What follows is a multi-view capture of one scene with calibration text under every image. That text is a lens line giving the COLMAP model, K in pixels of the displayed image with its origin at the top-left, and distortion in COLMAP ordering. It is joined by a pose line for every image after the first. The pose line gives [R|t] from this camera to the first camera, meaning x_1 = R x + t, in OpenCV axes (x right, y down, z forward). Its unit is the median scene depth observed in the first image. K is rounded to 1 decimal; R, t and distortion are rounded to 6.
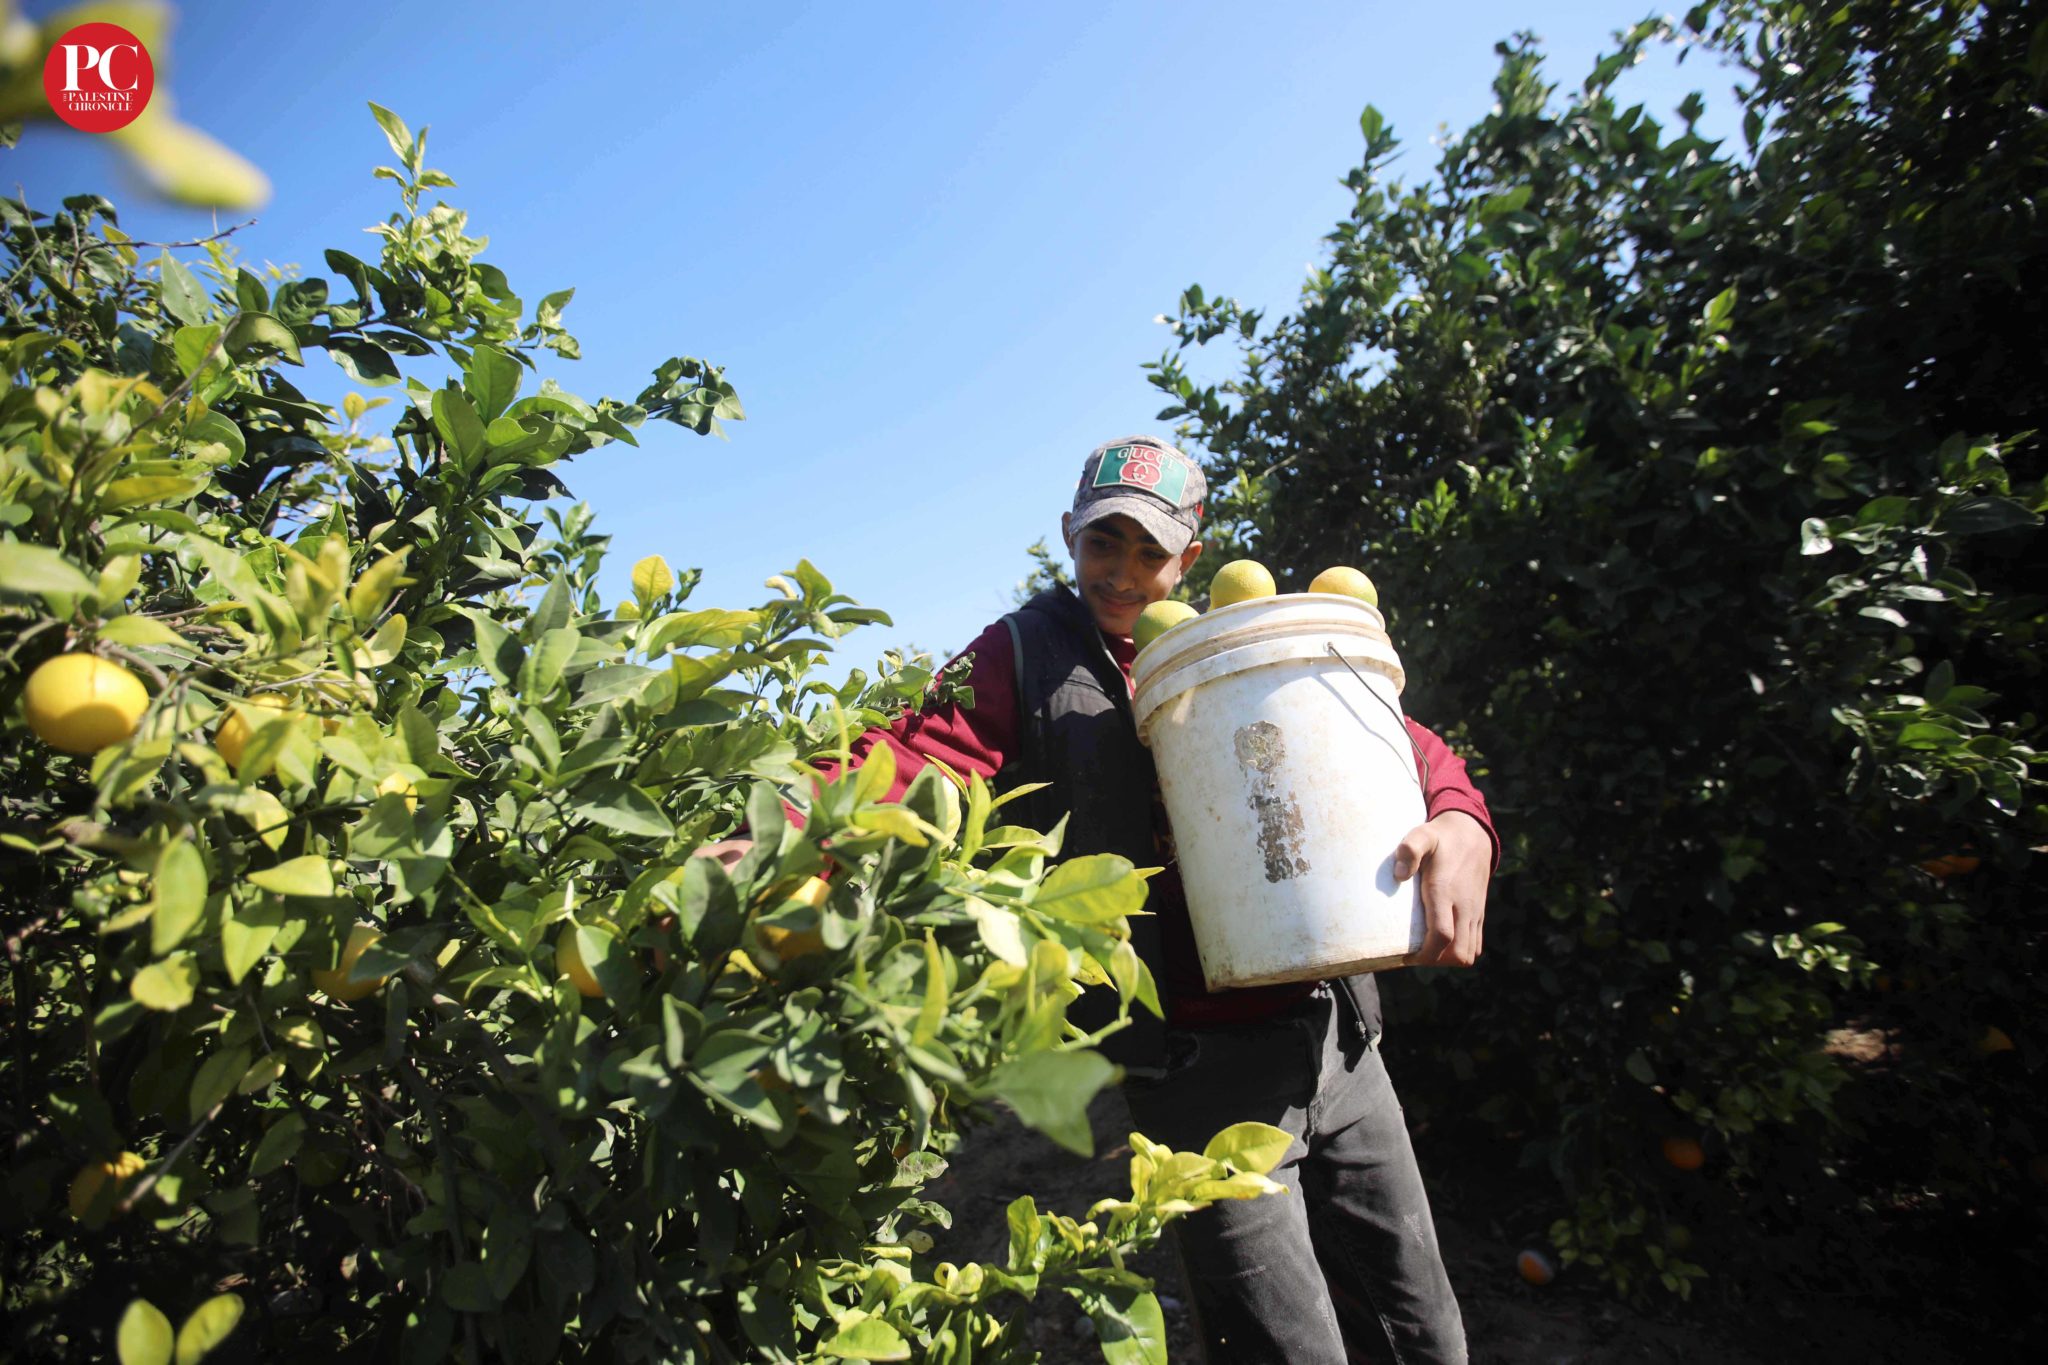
lens RADIAL K [[901.1, 0, 1024.0], [0, 901.1, 682.5], [0, 0, 1]] dist [-0.041962, 0.000463]
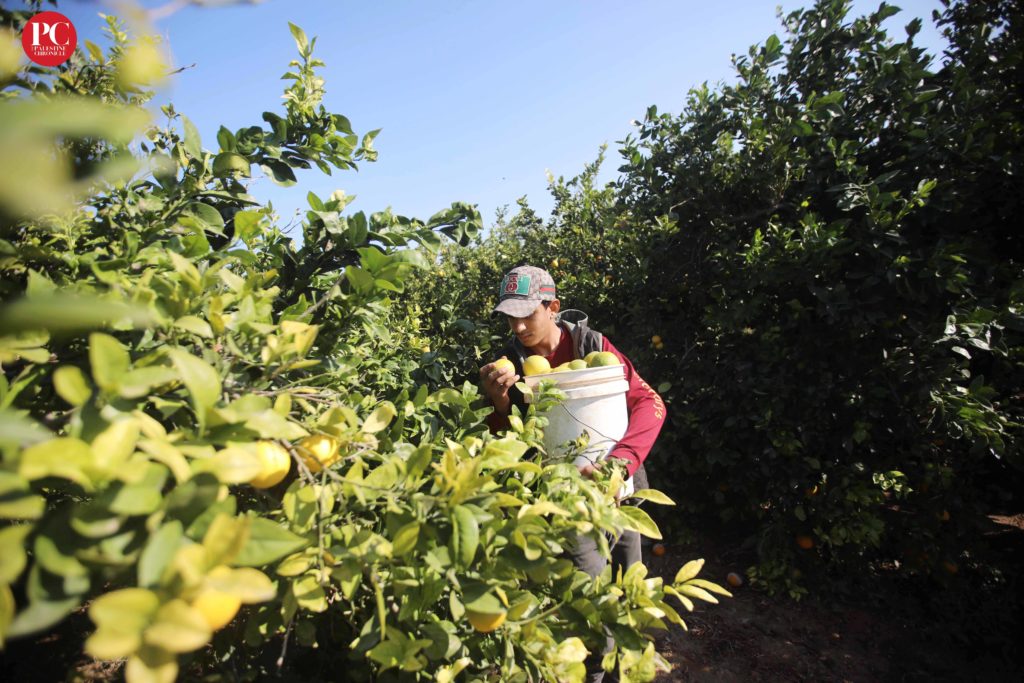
lens RADIAL K [[443.3, 0, 512.0], [0, 443.3, 341.5], [0, 0, 1]] dist [-0.038566, -0.000278]
pose [[0.992778, 0.089493, 0.079892, -0.244460], [-0.104221, 0.973210, 0.204938, -0.203984], [-0.059411, -0.211784, 0.975509, 0.006542]]
